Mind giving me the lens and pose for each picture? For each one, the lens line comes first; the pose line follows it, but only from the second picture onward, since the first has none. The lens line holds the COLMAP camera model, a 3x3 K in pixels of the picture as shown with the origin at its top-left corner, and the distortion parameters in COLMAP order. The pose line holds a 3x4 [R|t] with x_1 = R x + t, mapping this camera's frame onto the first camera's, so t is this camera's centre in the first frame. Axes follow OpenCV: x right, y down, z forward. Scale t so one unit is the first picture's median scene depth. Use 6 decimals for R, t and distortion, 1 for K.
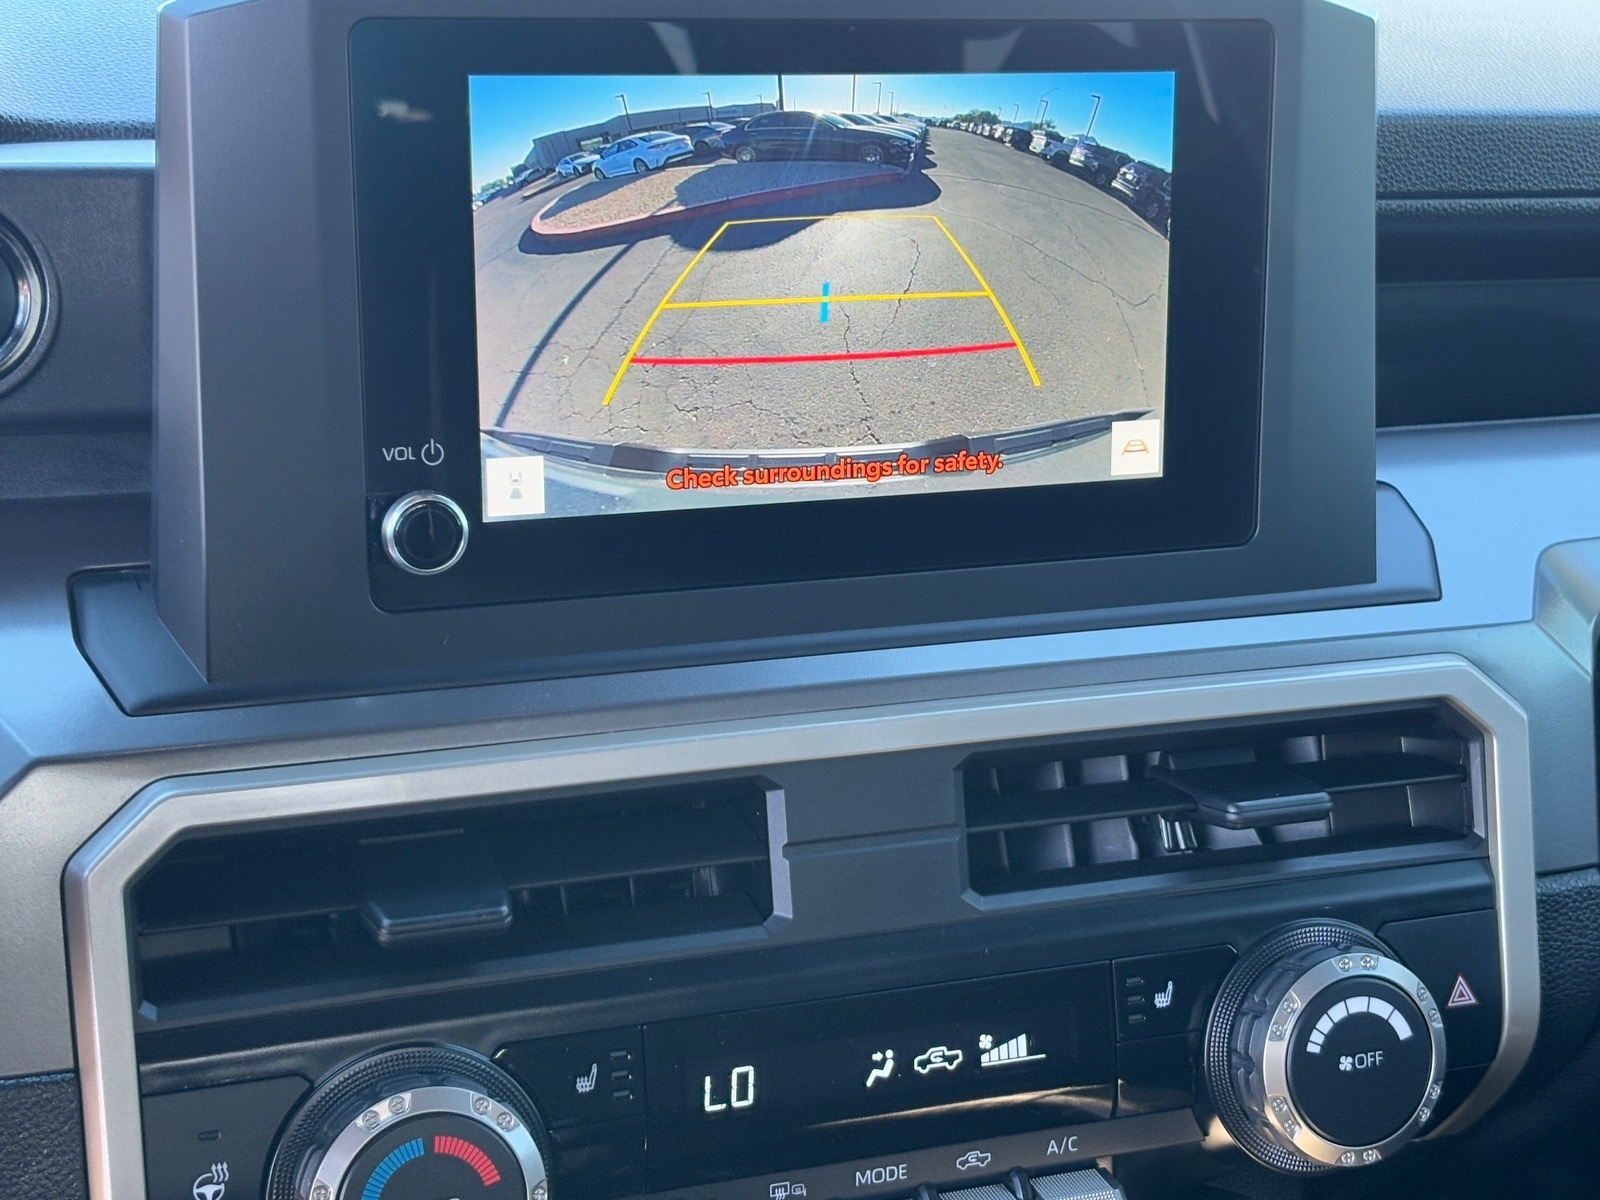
lens RADIAL K [[2728.9, 0, 823.6], [0, 2728.9, 620.9], [0, 0, 1]] dist [0.115659, 0.000000]
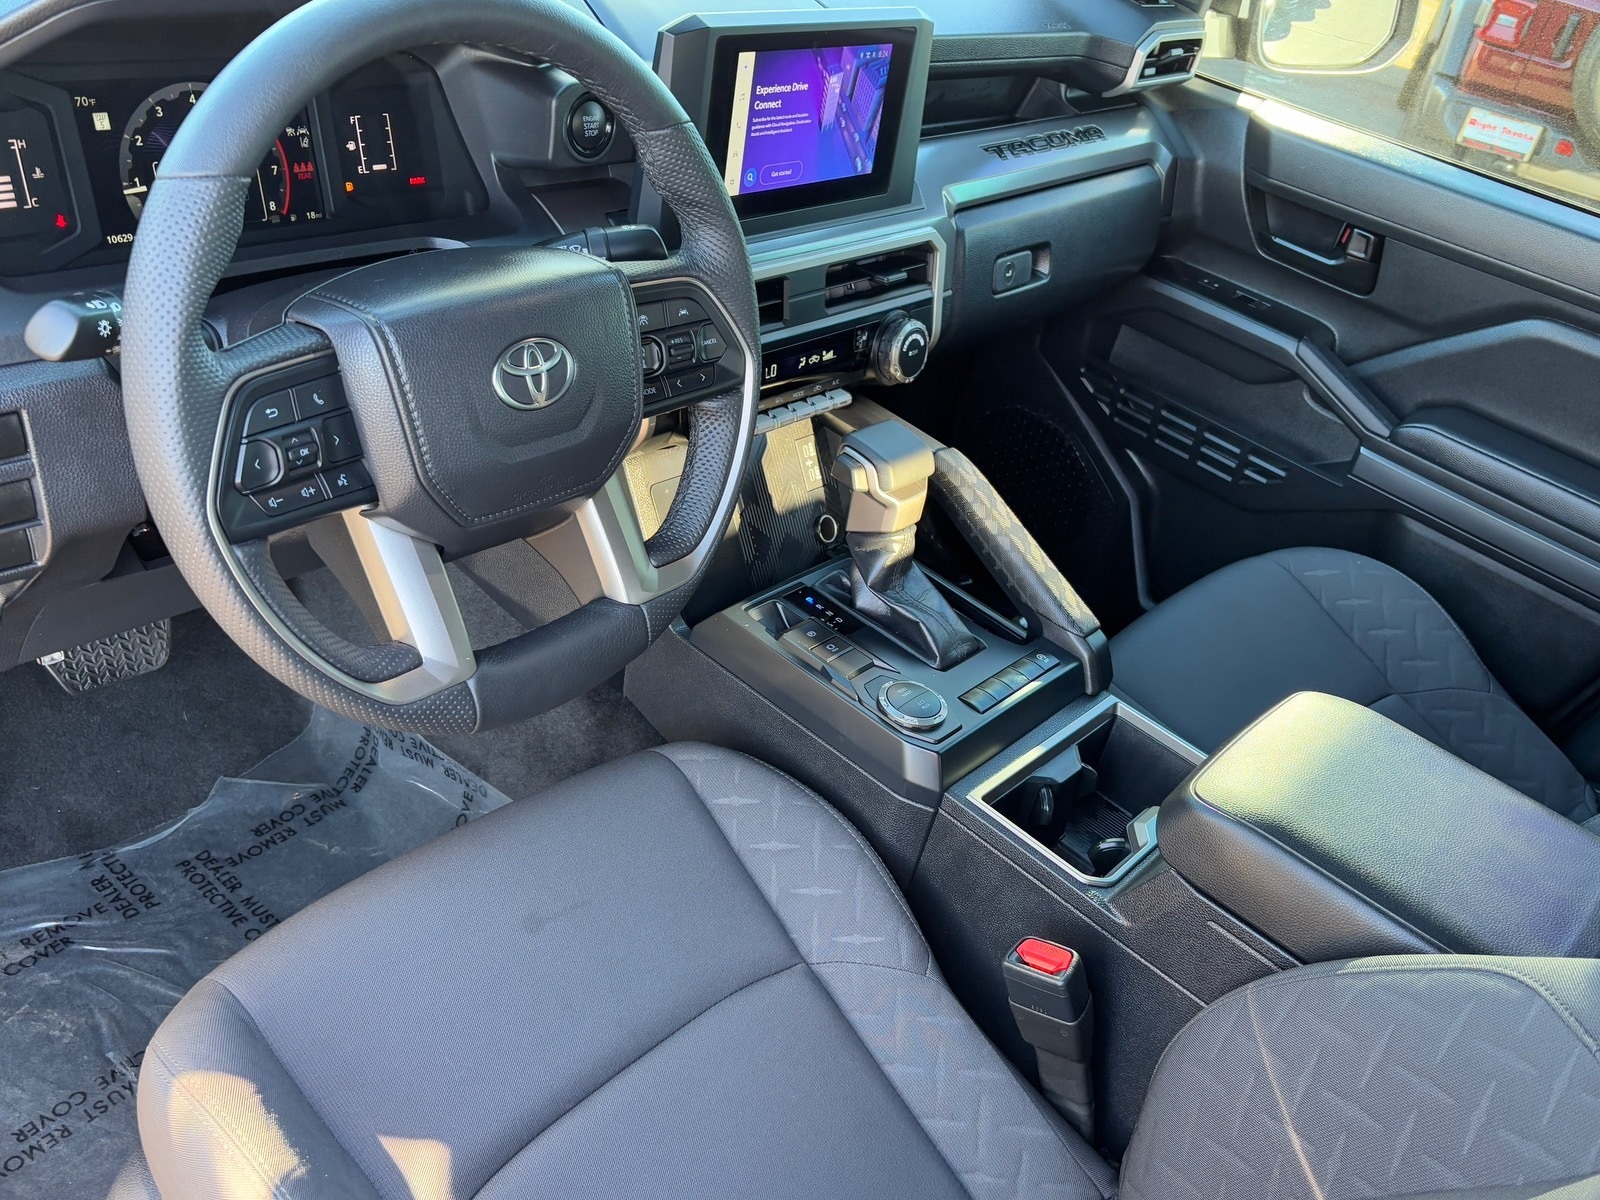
lens RADIAL K [[1406.5, 0, 776.1], [0, 1406.5, 618.6], [0, 0, 1]] dist [0.040095, -0.055166]
pose [[0.885483, -0.131224, 0.445758, -0.804976], [-0.037239, 0.936171, 0.349567, -0.142629], [-0.463177, -0.326135, 0.824077, -0.501785]]
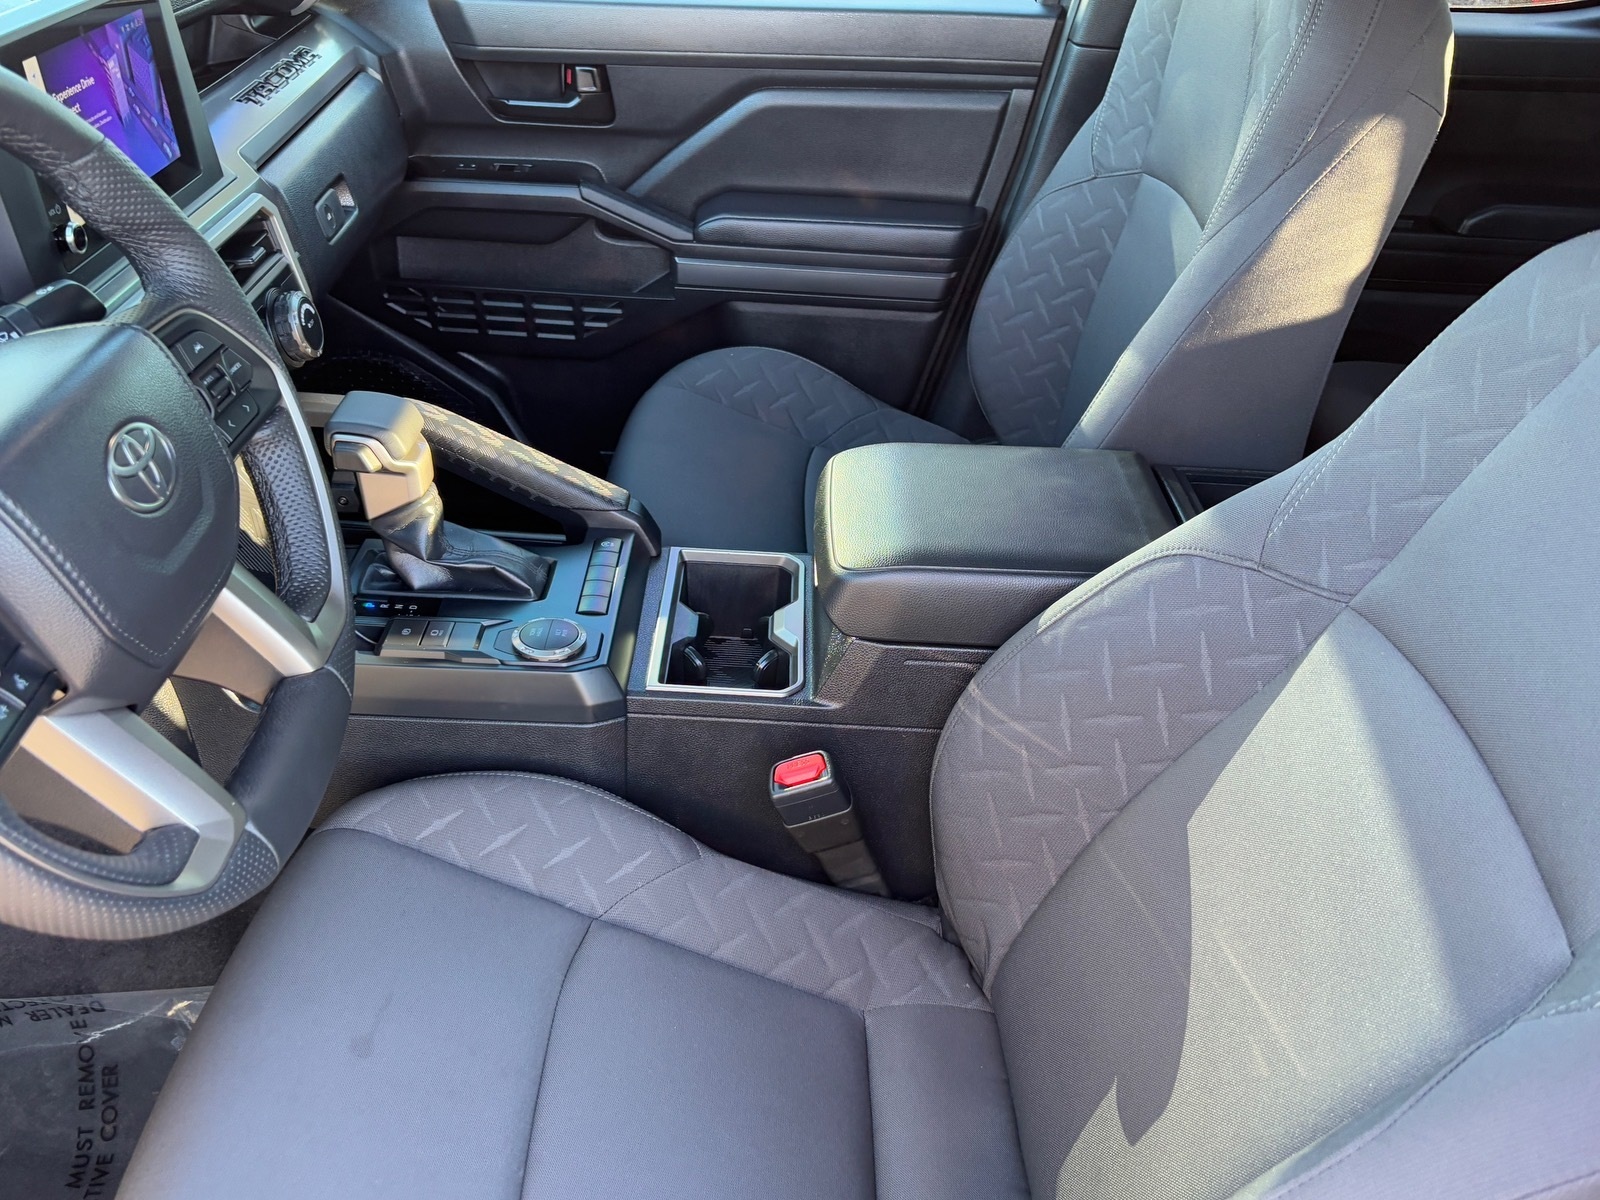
lens RADIAL K [[1406.5, 0, 794.0], [0, 1406.5, 621.9], [0, 0, 1]] dist [0.040095, -0.055166]
pose [[0.380797, -0.510917, 0.770687, -1.052976], [0.231066, 0.859618, 0.455703, -0.165094], [-0.895322, 0.004549, 0.445395, -0.241711]]
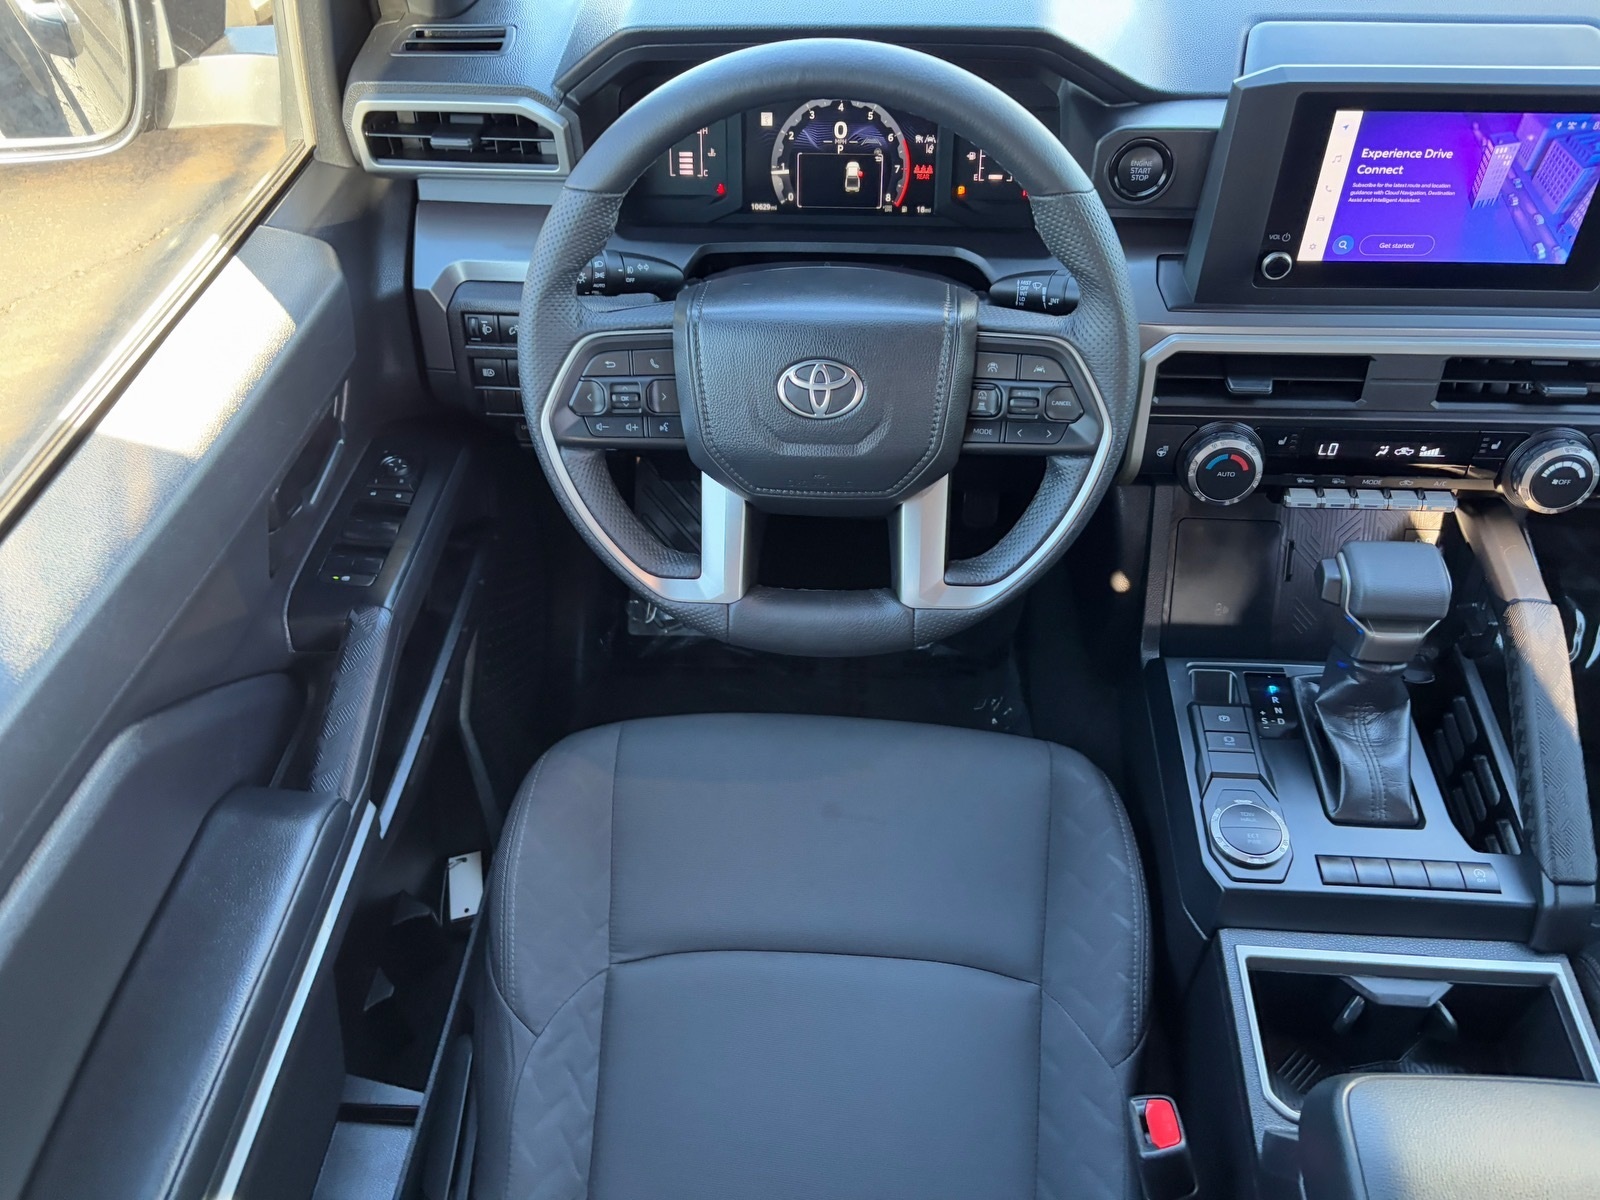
lens RADIAL K [[1215.5, 0, 796.2], [0, 1215.5, 611.5], [0, 0, 1]] dist [0.041500, -0.056848]
pose [[0.897400, 0.274276, -0.345610, -0.044833], [-0.073074, 0.864882, 0.496628, -0.306698], [0.435125, -0.420419, 0.796188, -0.439123]]
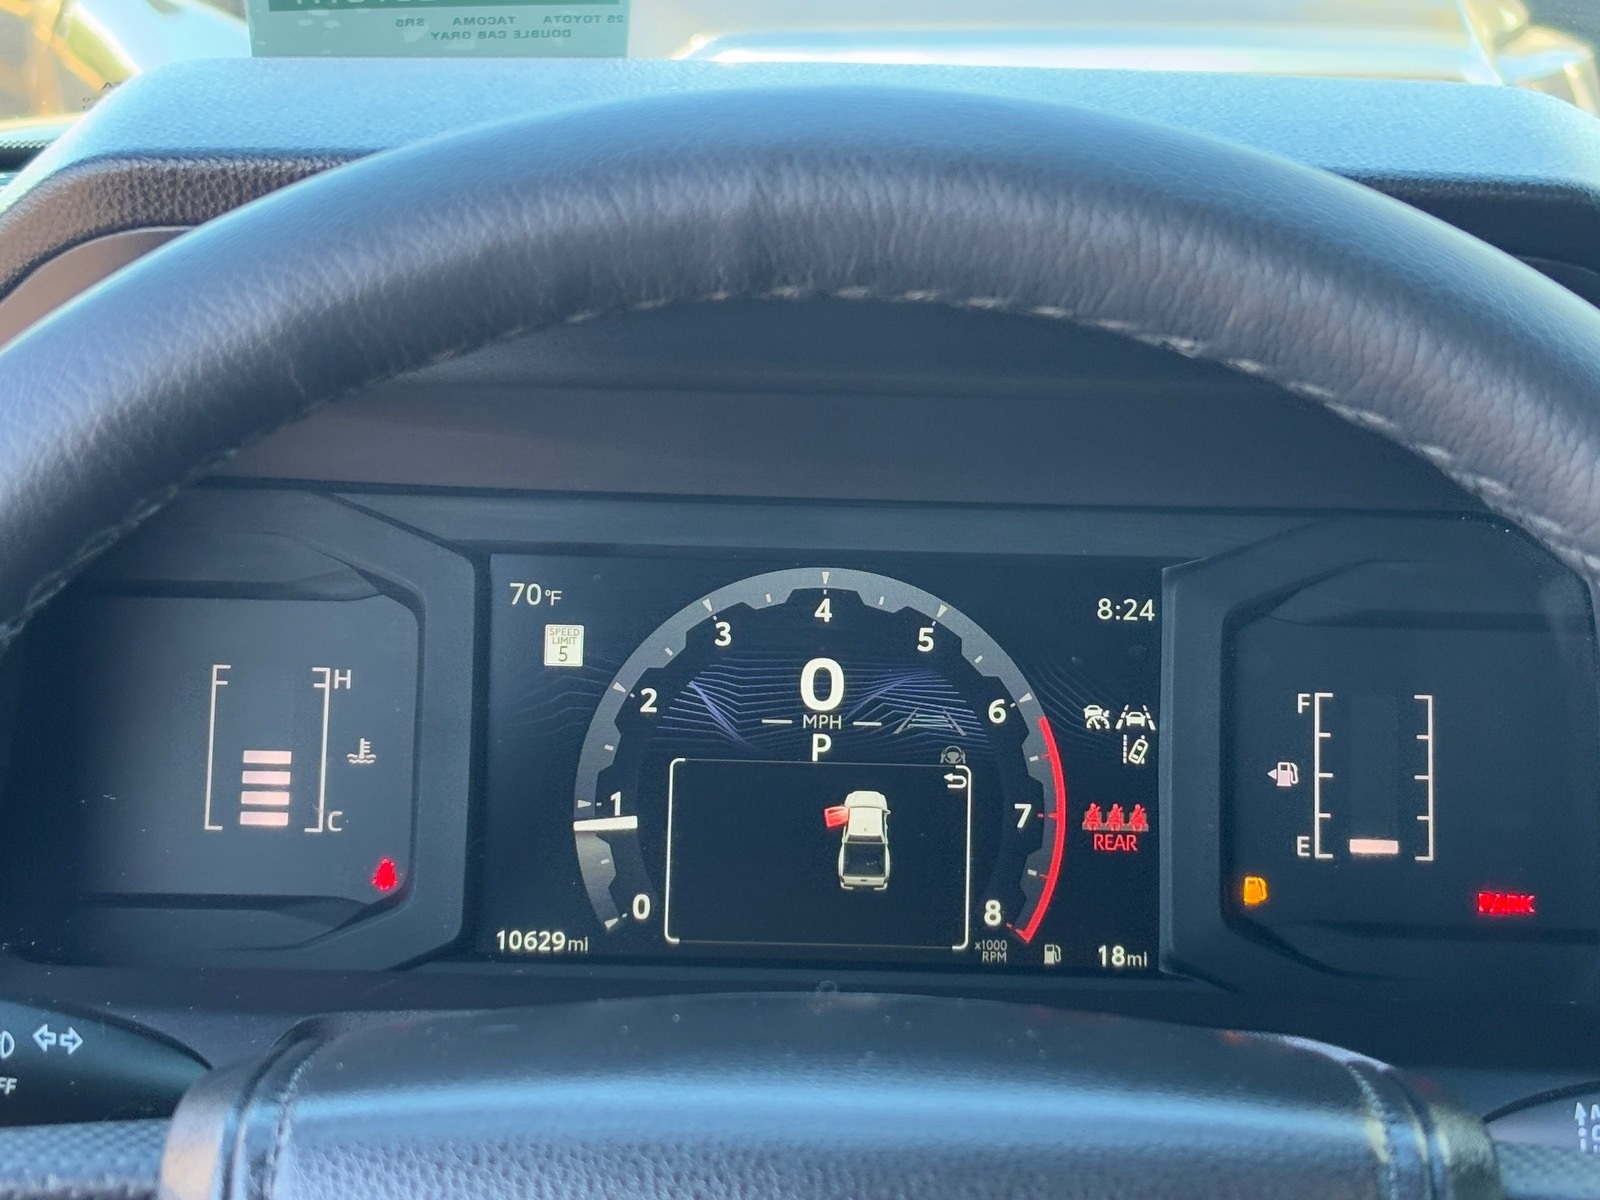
lens RADIAL K [[3309.4, 0, 812.3], [0, 3309.4, 542.2], [0, 0, 1]] dist [0.160594, 0.000000]
pose [[0.925407, 0.066602, -0.373075, -0.236613], [-0.096856, 0.993307, -0.062924, -0.068377], [0.366388, 0.094365, 0.925665, -0.078683]]
